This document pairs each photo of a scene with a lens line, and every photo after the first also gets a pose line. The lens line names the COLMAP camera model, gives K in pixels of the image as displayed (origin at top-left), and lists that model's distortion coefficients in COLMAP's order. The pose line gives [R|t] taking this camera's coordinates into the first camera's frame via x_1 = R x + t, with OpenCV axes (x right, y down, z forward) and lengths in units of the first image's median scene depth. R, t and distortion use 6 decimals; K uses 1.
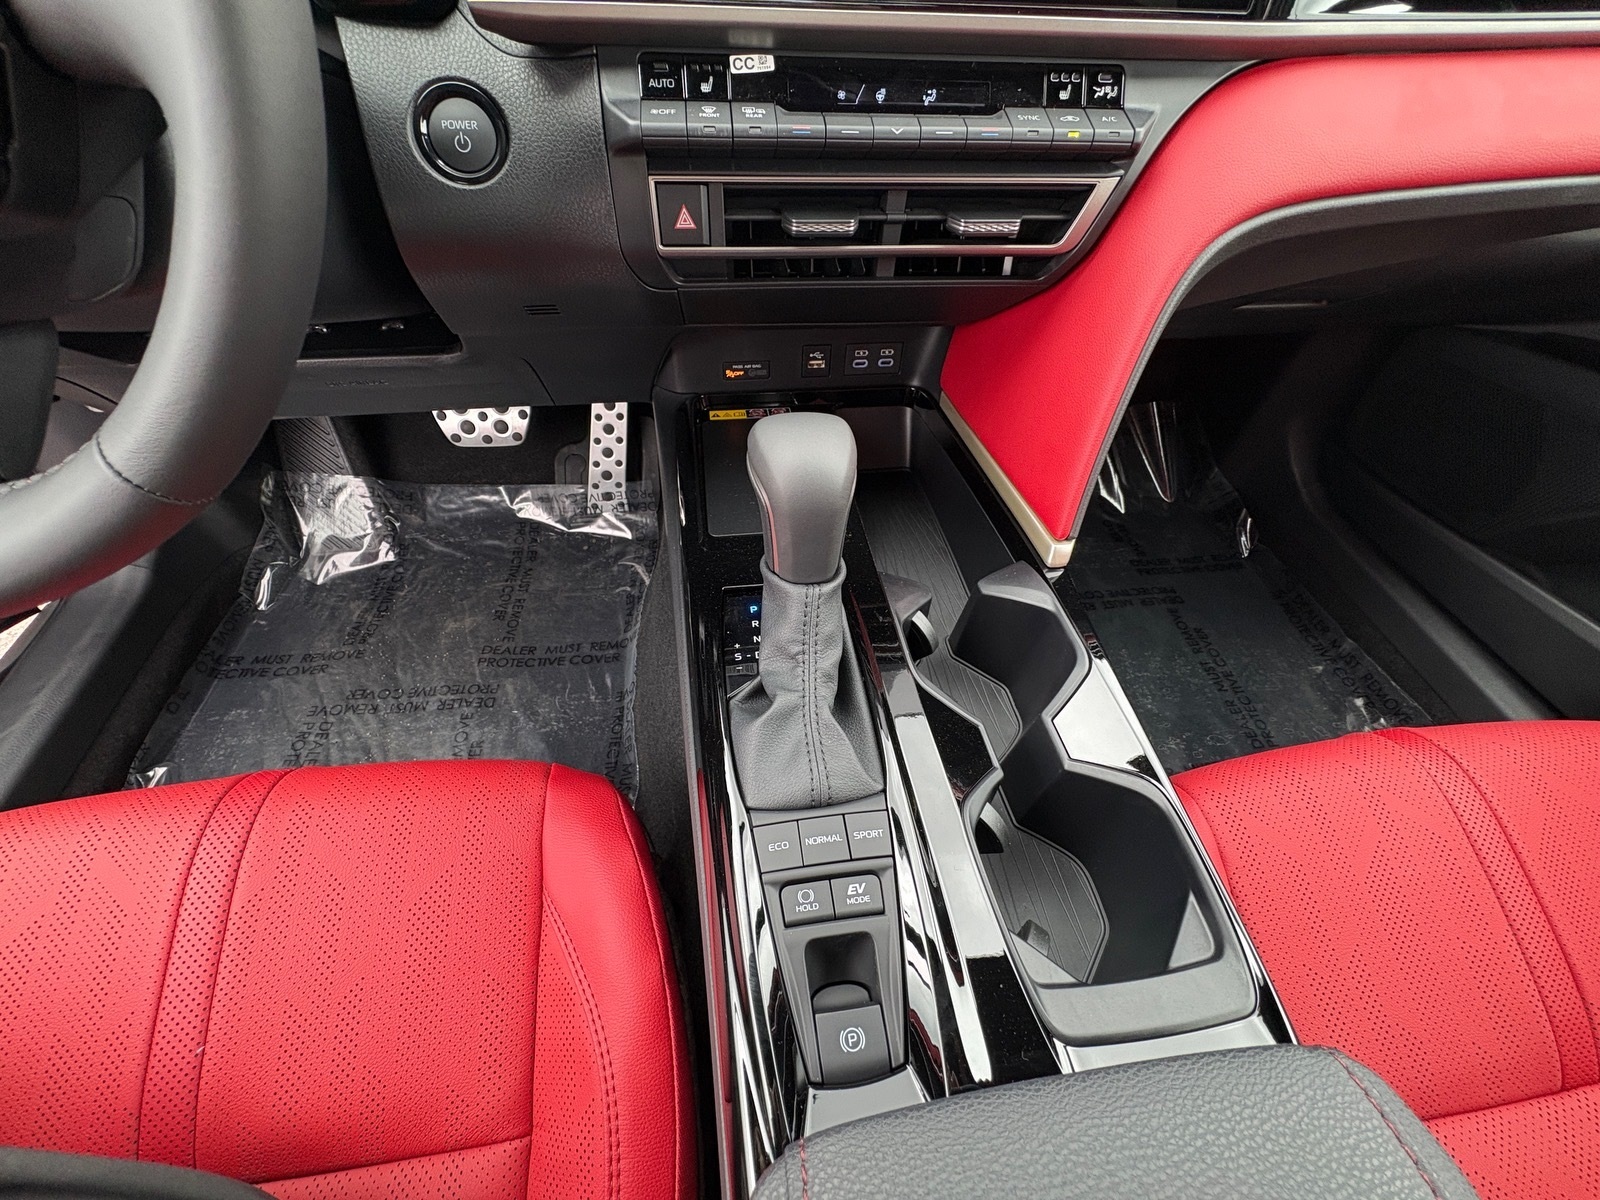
lens RADIAL K [[640.6, 0, 797.7], [0, 640.6, 598.4], [0, 0, 1]] dist [0.000932, 0.001311]
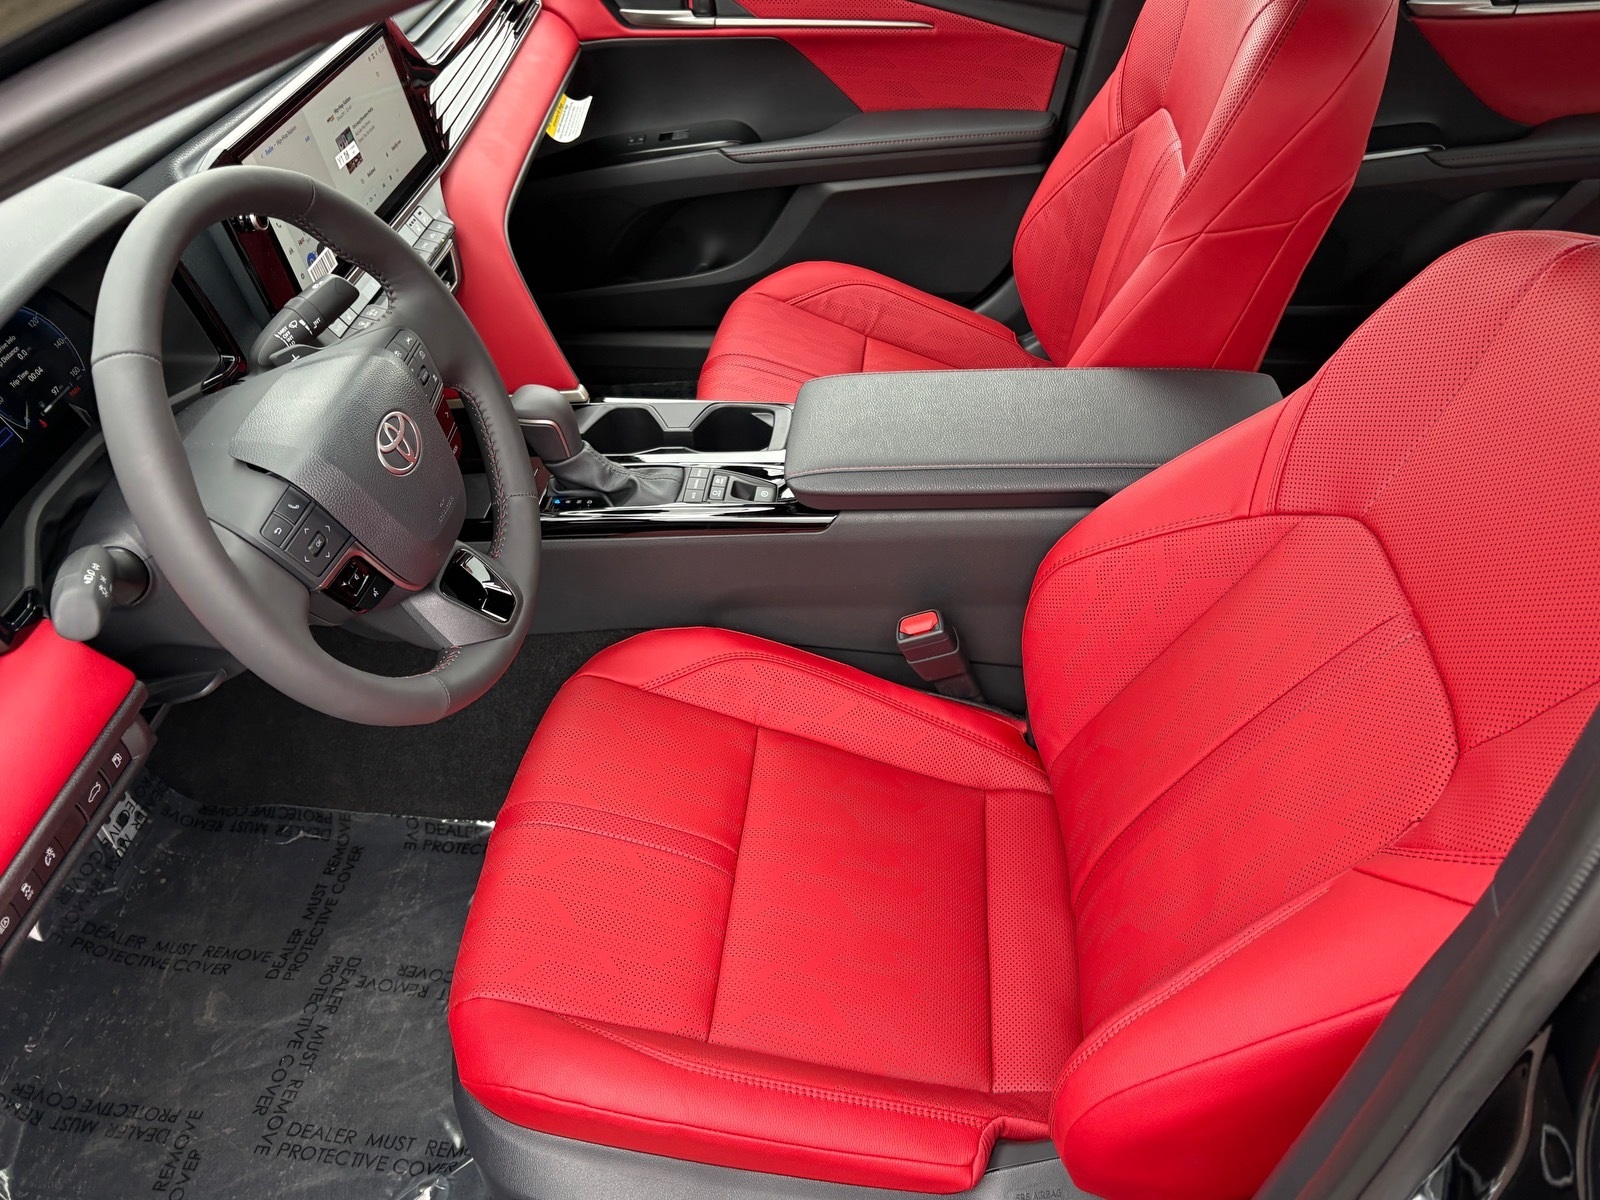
lens RADIAL K [[1257.5, 0, 816.4], [0, 1257.5, 597.4], [0, 0, 1]] dist [0.021861, -0.024665]
pose [[0.223483, -0.676299, 0.701909, -2.576519], [0.763421, 0.569173, 0.305337, -0.356387], [-0.606006, 0.467614, 0.643501, -1.573523]]
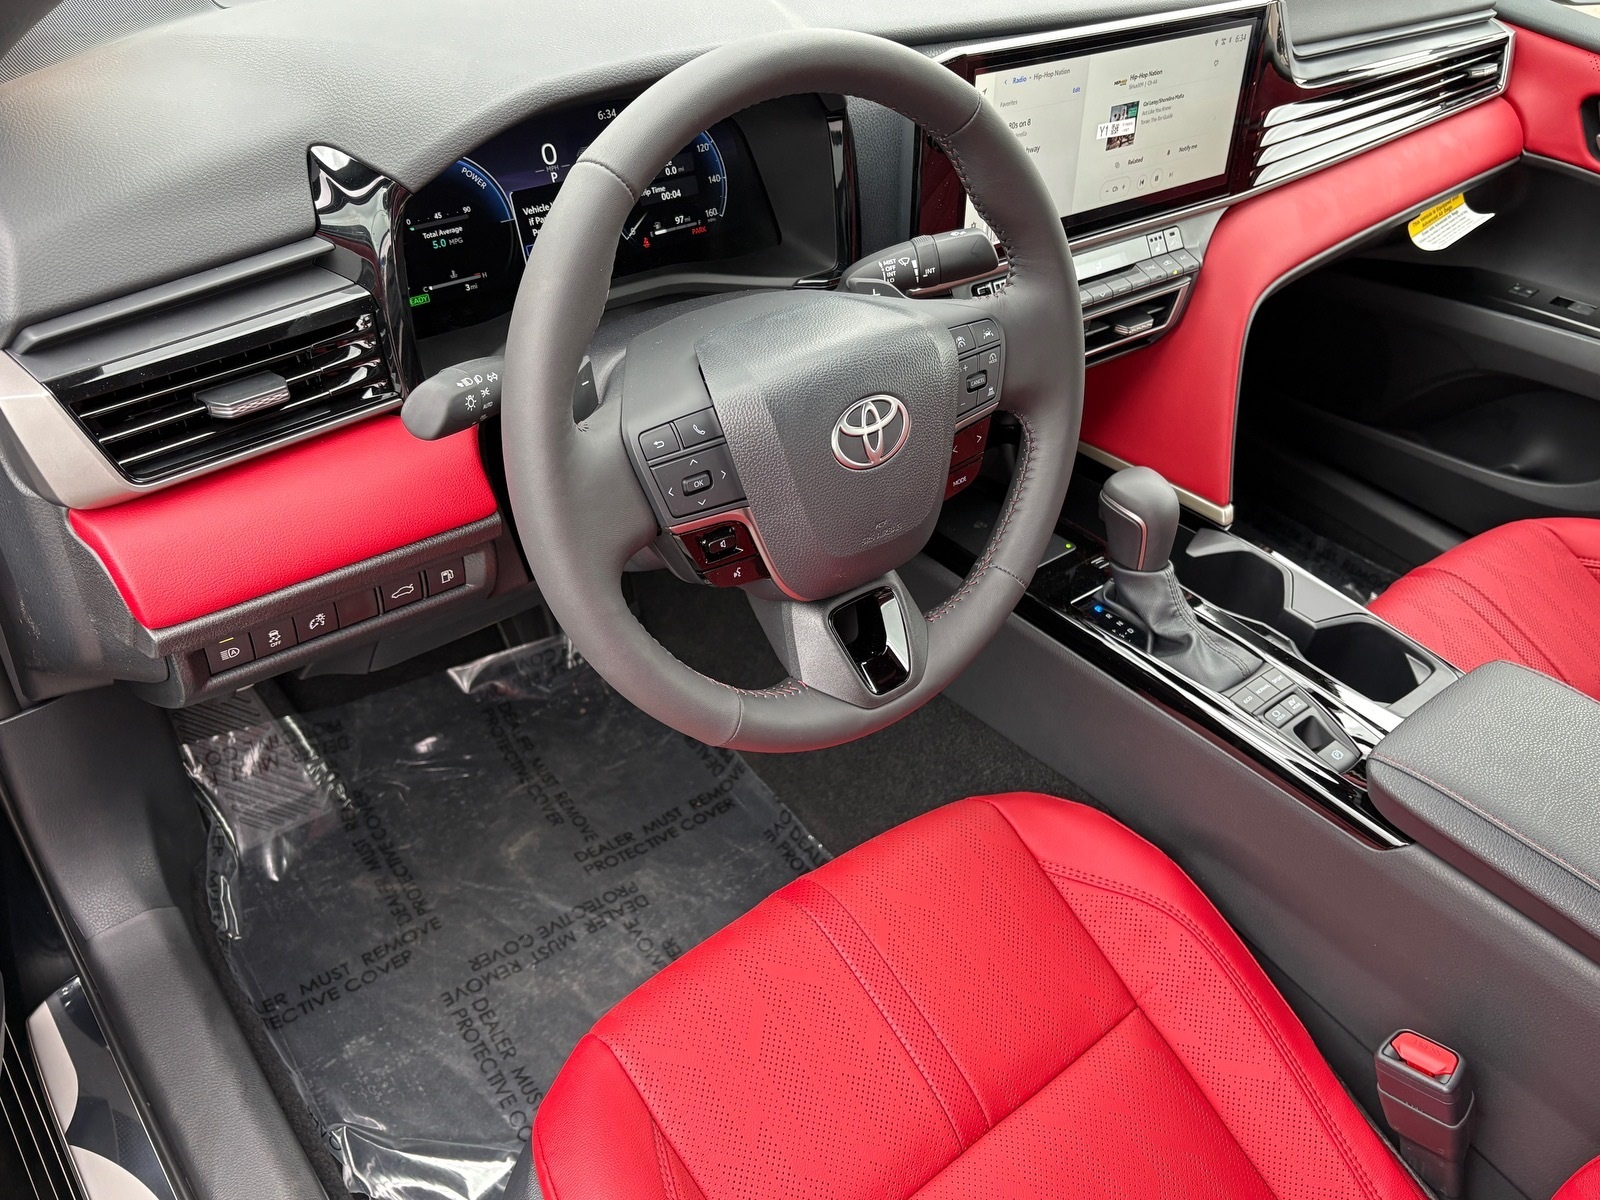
lens RADIAL K [[1257.5, 0, 808.9], [0, 1257.5, 598.0], [0, 0, 1]] dist [0.021861, -0.024665]
pose [[0.854660, -0.303792, 0.421030, -1.812041], [0.353428, 0.934465, -0.043175, -0.115884], [-0.380321, 0.185704, 0.906019, -1.298184]]
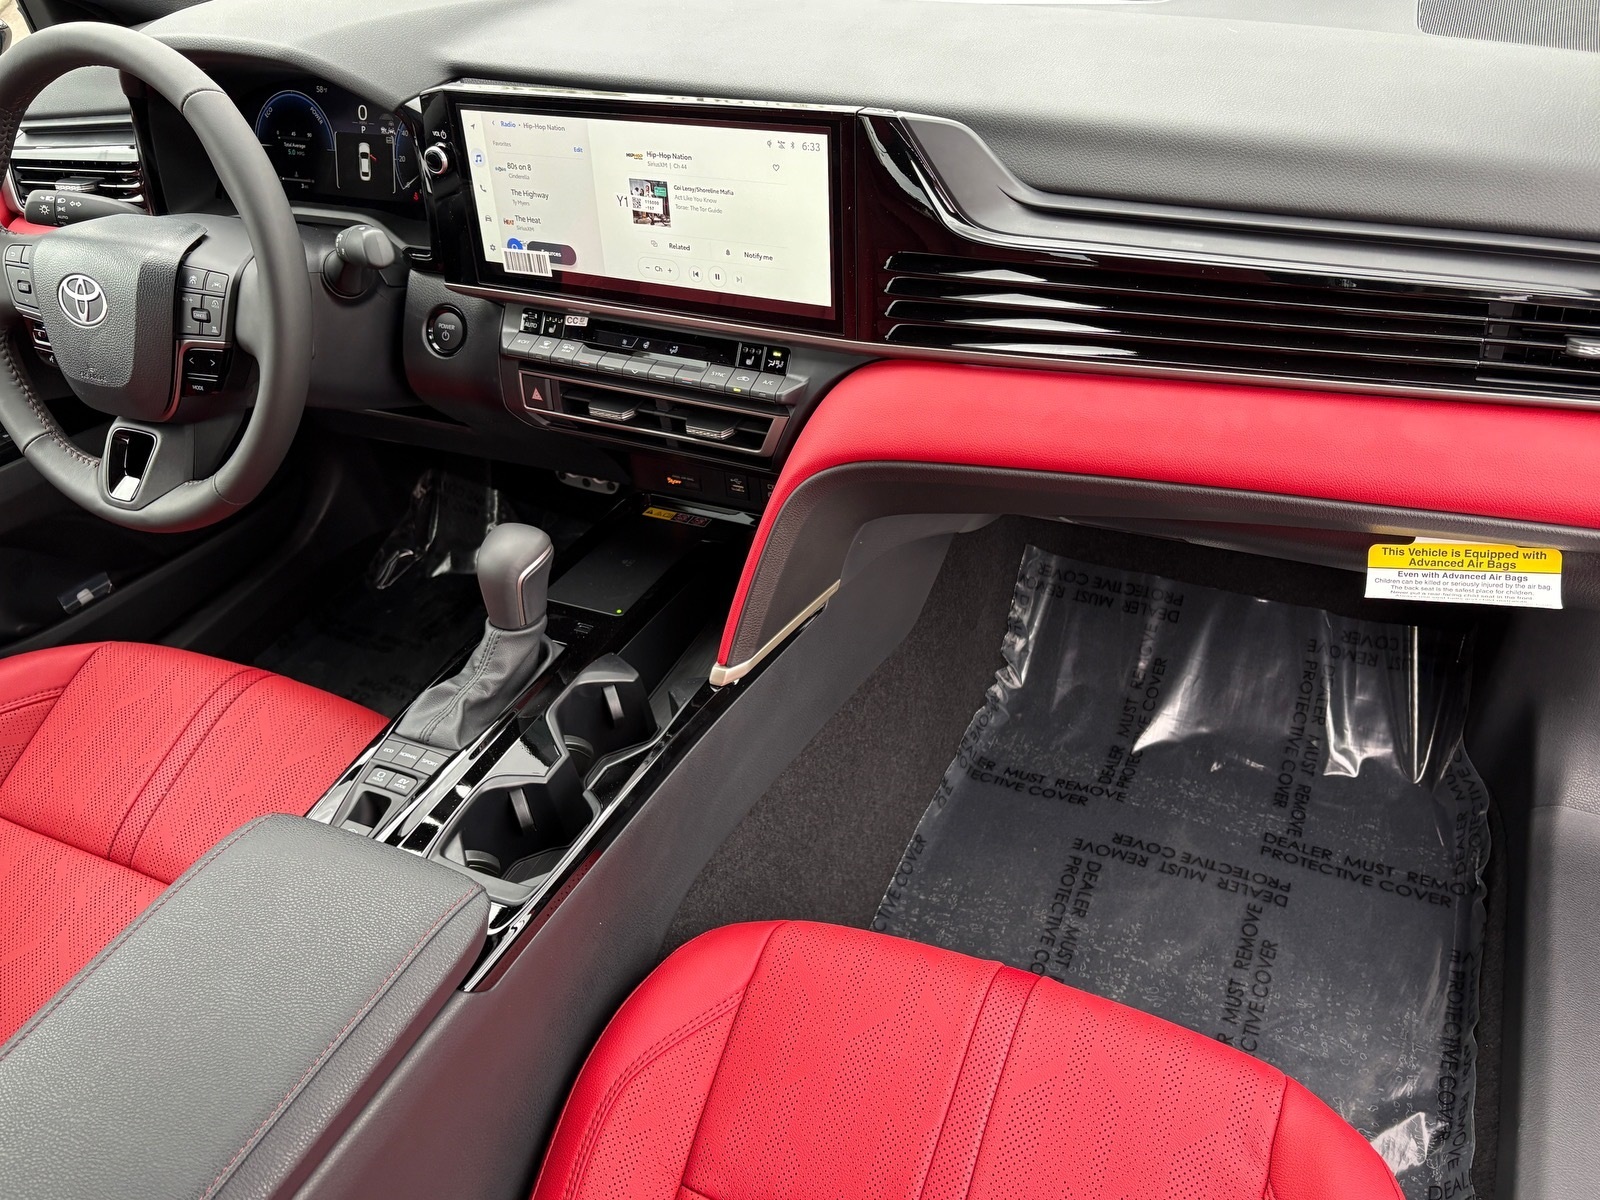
lens RADIAL K [[1257.5, 0, 800.4], [0, 1257.5, 593.3], [0, 0, 1]] dist [0.021861, -0.024665]
pose [[0.833576, 0.245485, -0.494861, 1.879692], [-0.324458, 0.942600, -0.078944, -0.089355], [0.447076, 0.226367, 0.865379, -1.195273]]
